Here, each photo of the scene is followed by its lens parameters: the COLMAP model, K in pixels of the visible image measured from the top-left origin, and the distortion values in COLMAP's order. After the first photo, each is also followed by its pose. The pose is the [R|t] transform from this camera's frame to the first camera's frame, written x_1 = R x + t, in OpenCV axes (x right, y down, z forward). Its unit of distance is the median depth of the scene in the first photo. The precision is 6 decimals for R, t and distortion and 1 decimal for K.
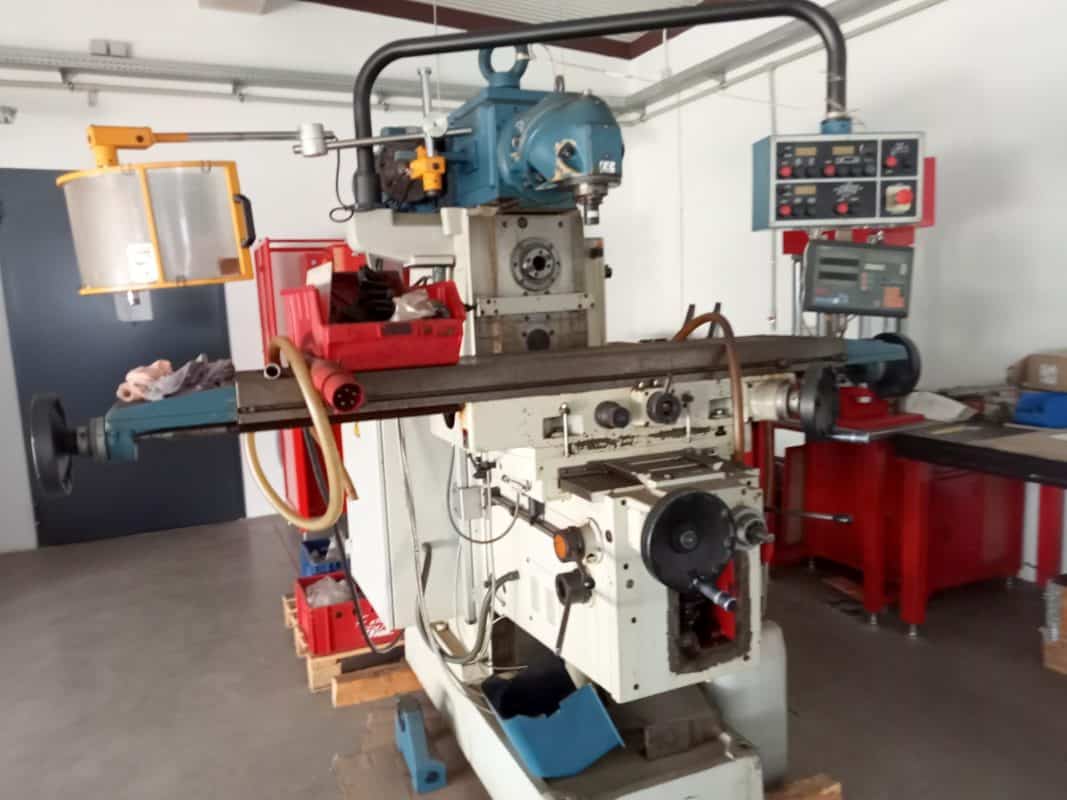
lens RADIAL K [[864.8, 0, 533.5], [0, 864.8, 400.0], [0, 0, 1]] dist [0.059255, -0.001644]
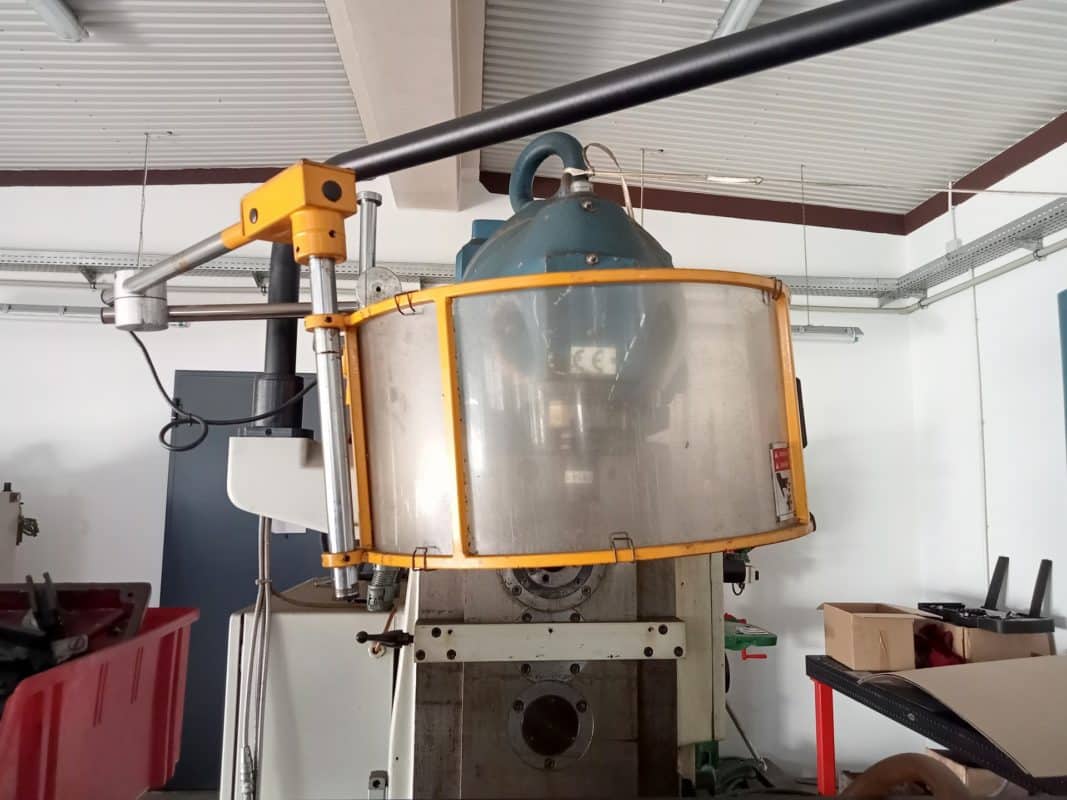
lens RADIAL K [[864.8, 0, 533.5], [0, 864.8, 400.0], [0, 0, 1]] dist [0.059255, -0.001644]
pose [[0.945510, 0.014799, -0.325257, 0.173246], [-0.086385, 0.974567, -0.206777, -0.166758], [0.313925, 0.223607, 0.922741, 0.645228]]
